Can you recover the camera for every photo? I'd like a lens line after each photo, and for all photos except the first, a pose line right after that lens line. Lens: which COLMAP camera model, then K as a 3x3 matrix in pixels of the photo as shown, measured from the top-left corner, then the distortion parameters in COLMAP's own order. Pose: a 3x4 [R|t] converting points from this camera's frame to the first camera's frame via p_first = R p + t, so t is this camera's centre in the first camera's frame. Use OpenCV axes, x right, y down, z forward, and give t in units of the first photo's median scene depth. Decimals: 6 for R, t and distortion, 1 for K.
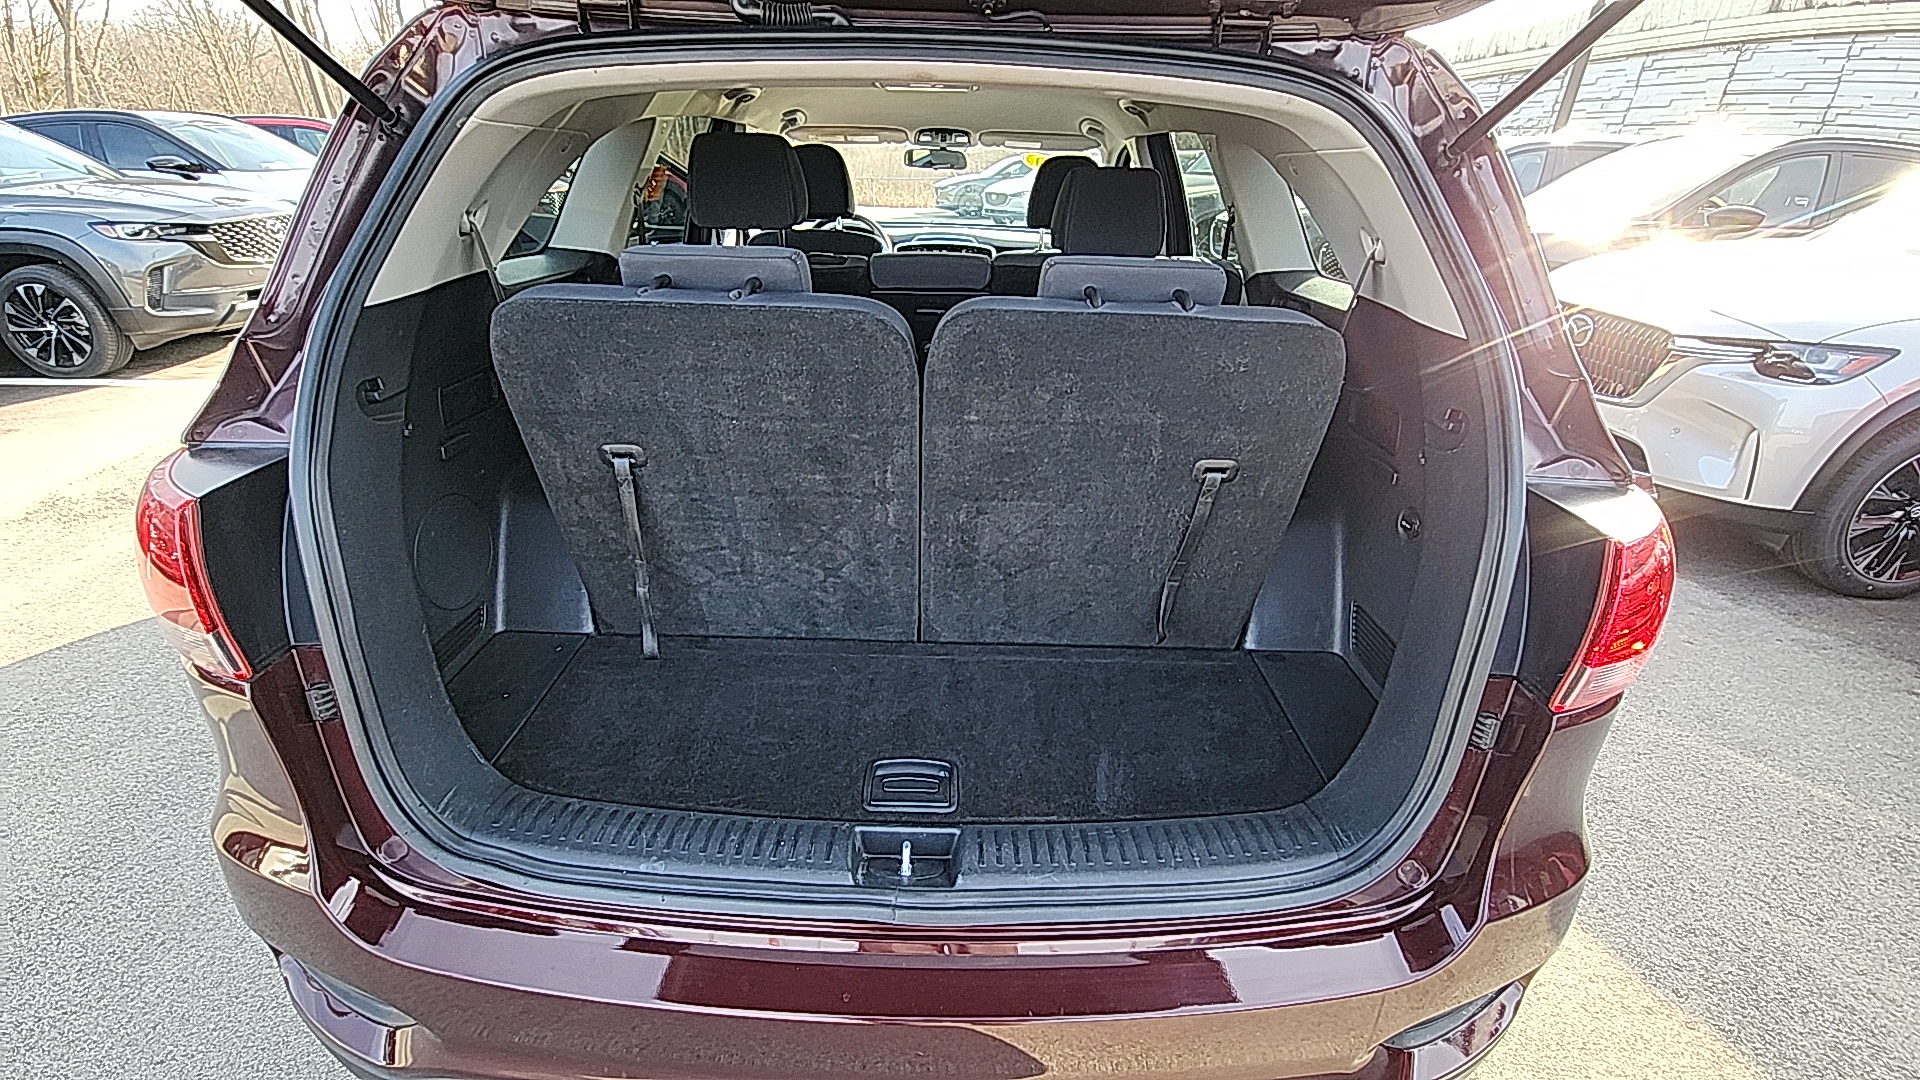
lens RADIAL K [[814.5, 0, 958.5], [0, 814.5, 548.6], [0, 0, 1]] dist [0.002850, -0.004106]
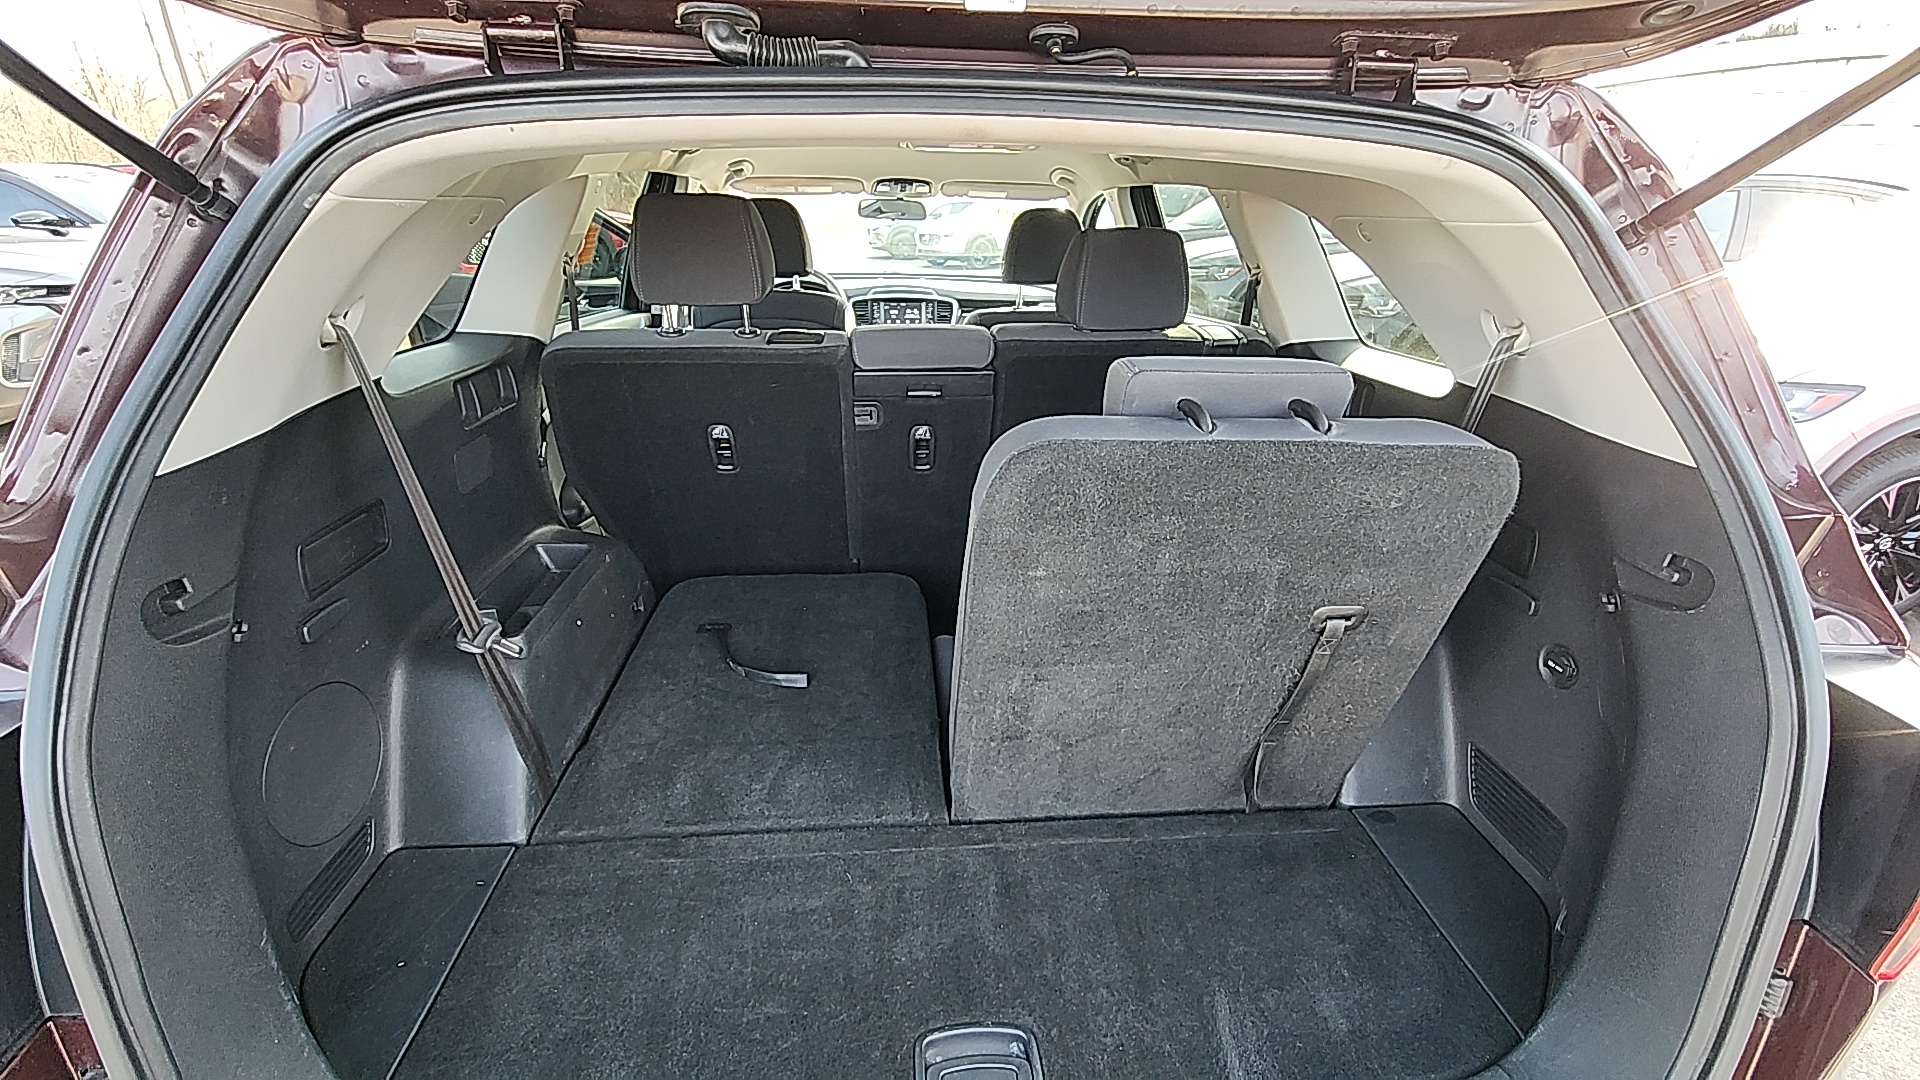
lens RADIAL K [[814.5, 0, 964.3], [0, 814.5, 544.4], [0, 0, 1]] dist [0.002850, -0.004106]
pose [[0.996258, -0.040427, 0.076392, -0.098667], [0.043890, 0.998058, -0.044211, -0.142496], [-0.074457, 0.047398, 0.996097, 0.228298]]
